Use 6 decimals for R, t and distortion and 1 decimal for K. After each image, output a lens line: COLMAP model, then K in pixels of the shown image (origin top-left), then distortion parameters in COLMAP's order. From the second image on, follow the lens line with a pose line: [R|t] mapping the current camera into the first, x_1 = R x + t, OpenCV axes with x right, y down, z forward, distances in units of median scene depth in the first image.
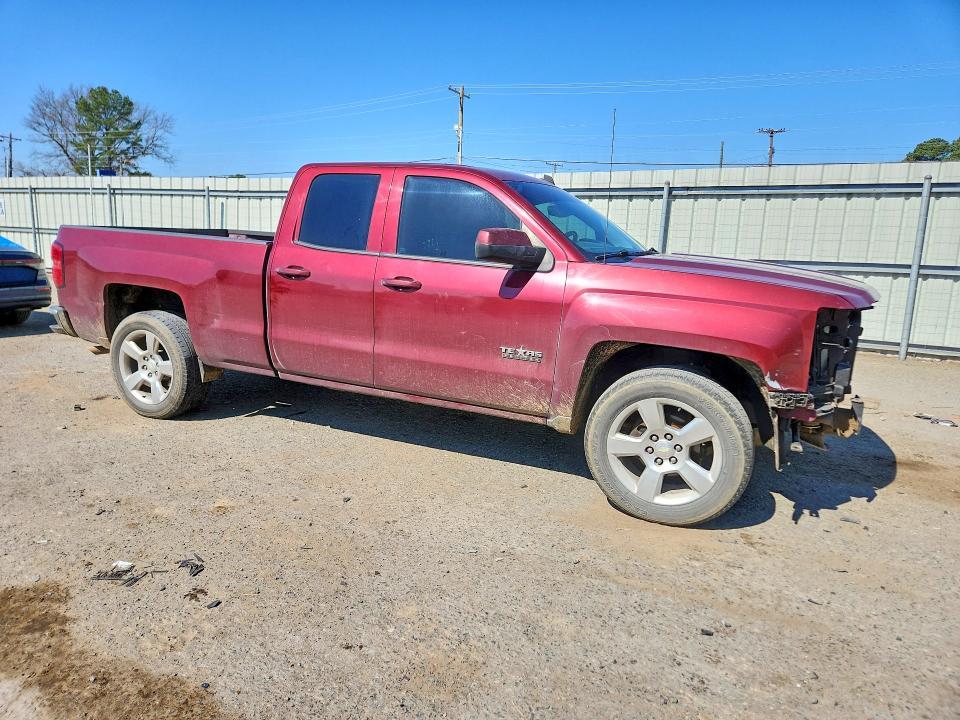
lens RADIAL K [[655.1, 0, 480.0], [0, 655.1, 360.0], [0, 0, 1]] dist [0.023622, -0.001201]
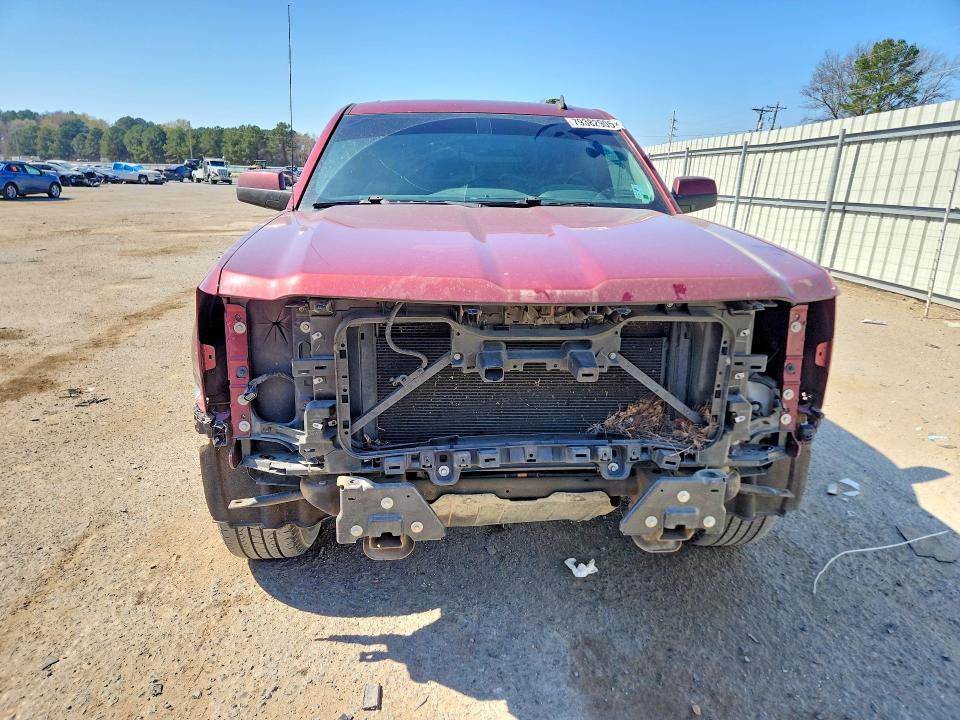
lens RADIAL K [[655.1, 0, 480.0], [0, 655.1, 360.0], [0, 0, 1]] dist [0.023622, -0.001201]
pose [[0.490627, 0.216906, -0.843941, 0.784315], [-0.170811, 0.973673, 0.150947, -0.103458], [0.854464, 0.070096, 0.514760, 0.598877]]
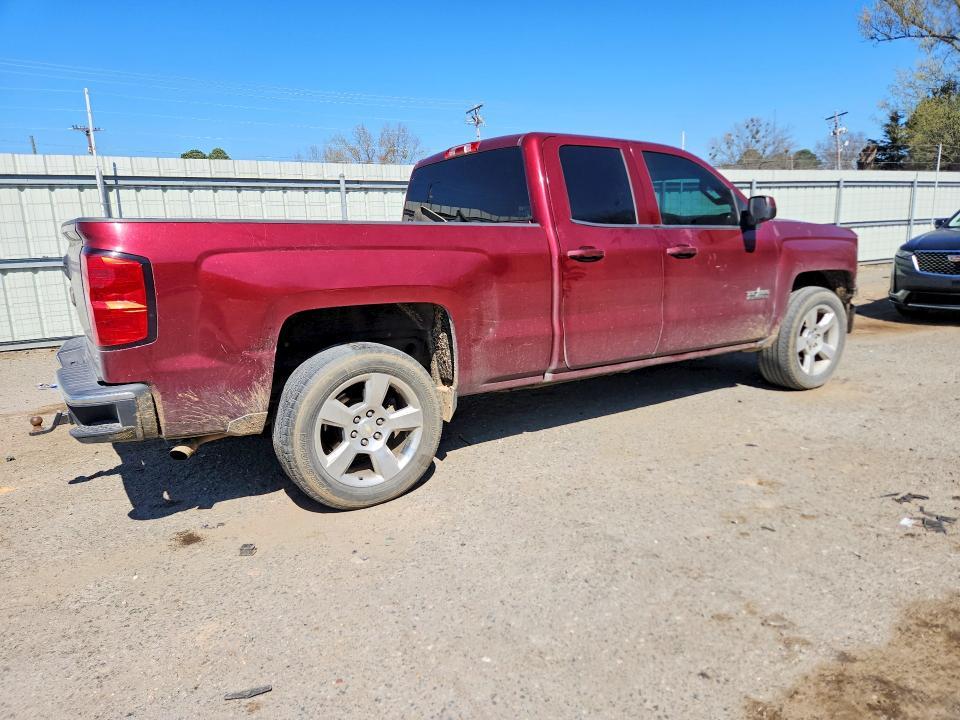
lens RADIAL K [[655.1, 0, 480.0], [0, 655.1, 360.0], [0, 0, 1]] dist [0.023622, -0.001201]
pose [[0.530051, -0.211146, 0.821257, -1.025388], [0.208723, 0.971192, 0.114981, -0.114642], [-0.821876, 0.110470, 0.558852, 0.578235]]
